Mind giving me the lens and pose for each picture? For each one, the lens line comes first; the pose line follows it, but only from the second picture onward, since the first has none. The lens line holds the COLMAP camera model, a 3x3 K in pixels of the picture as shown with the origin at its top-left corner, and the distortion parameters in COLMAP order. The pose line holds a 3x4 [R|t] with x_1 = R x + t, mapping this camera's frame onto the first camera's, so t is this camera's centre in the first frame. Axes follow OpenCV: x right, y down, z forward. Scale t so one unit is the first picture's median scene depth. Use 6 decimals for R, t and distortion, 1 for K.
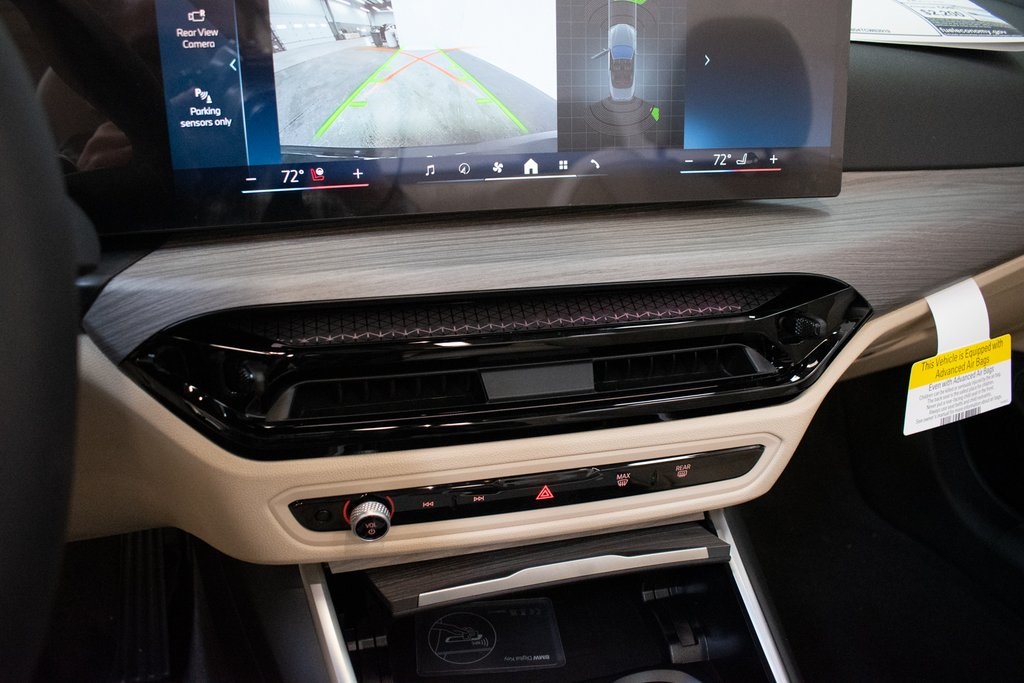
lens RADIAL K [[789.6, 0, 512.0], [0, 789.6, 337.2], [0, 0, 1]] dist [-0.100025, 0.020810]
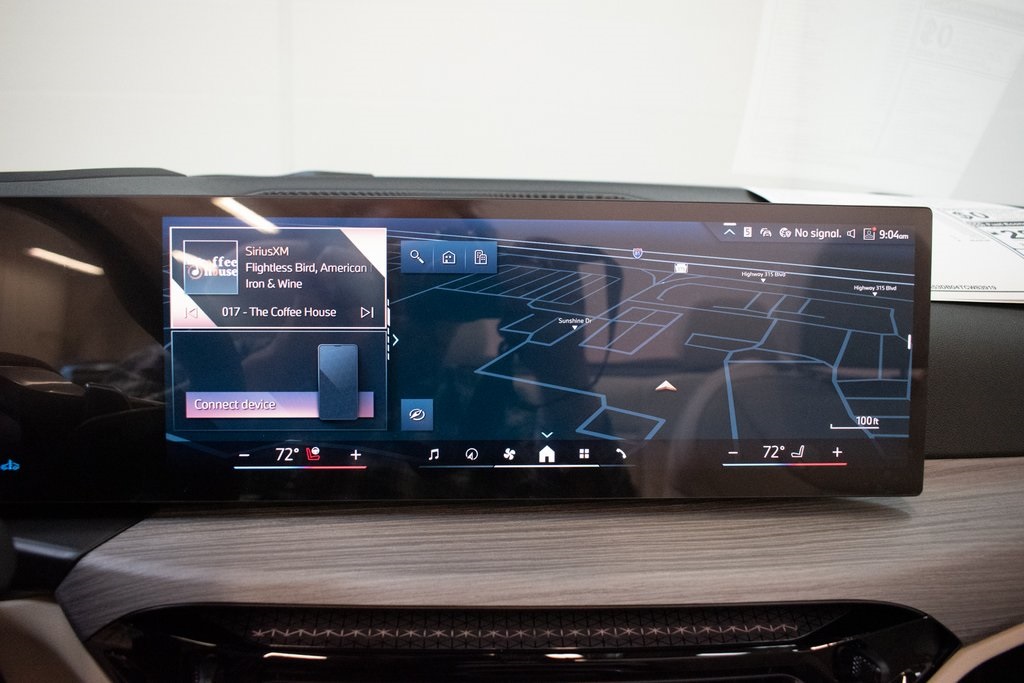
lens RADIAL K [[789.6, 0, 518.0], [0, 789.6, 336.1], [0, 0, 1]] dist [-0.100025, 0.020810]
pose [[0.982639, 0.040065, -0.181152, 0.148985], [-0.077545, 0.975719, -0.204838, -0.160870], [0.168546, 0.215330, 0.961886, 0.095432]]
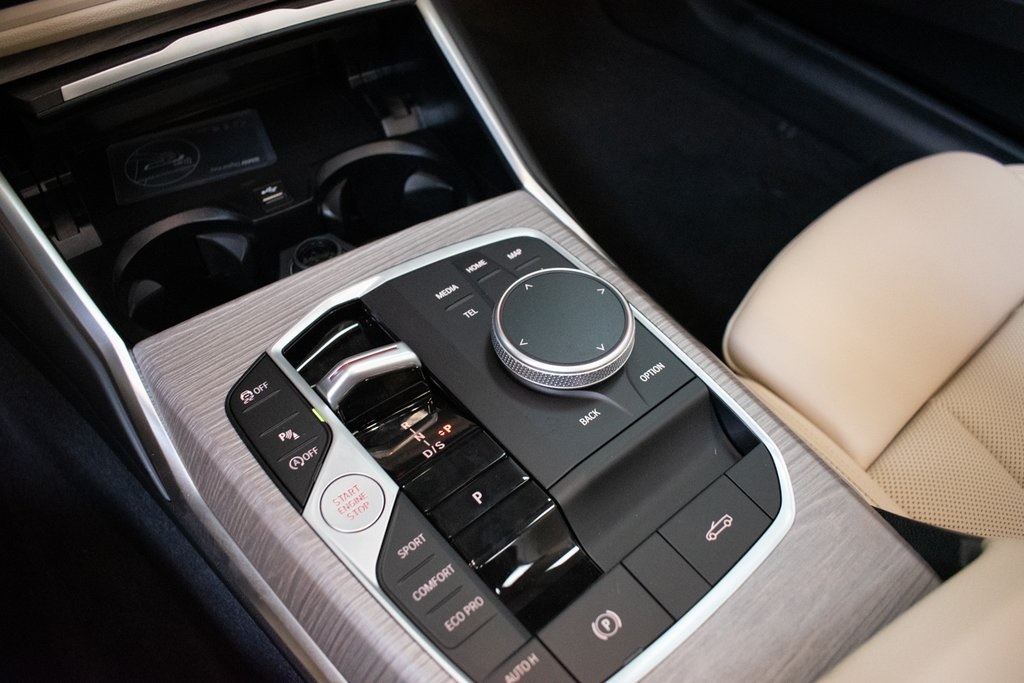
lens RADIAL K [[789.6, 0, 510.2], [0, 789.6, 339.0], [0, 0, 1]] dist [-0.100025, 0.020810]
pose [[0.951799, -0.245186, 0.184287, 0.129649], [0.137041, 0.877466, 0.459645, 0.249893], [-0.274405, -0.412235, 0.868772, 0.014799]]
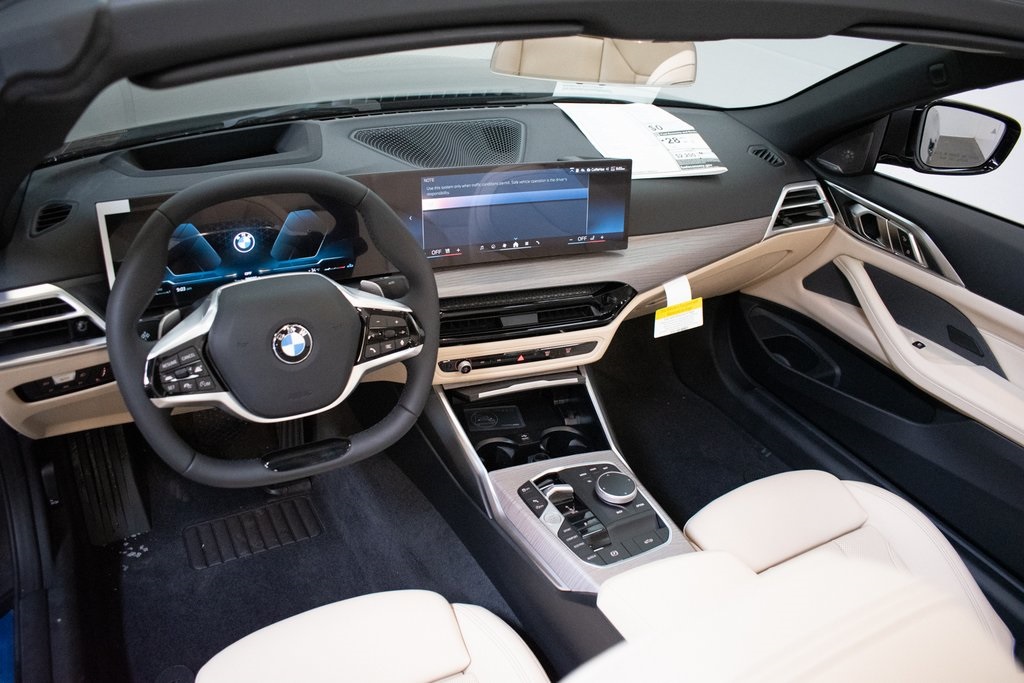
lens RADIAL K [[789.6, 0, 512.6], [0, 789.6, 343.9], [0, 0, 1]] dist [-0.100025, 0.020810]
pose [[0.993064, -0.017025, 0.116338, -0.323704], [0.003468, 0.993272, 0.115756, -0.189733], [-0.117526, -0.114549, 0.986441, -1.844859]]
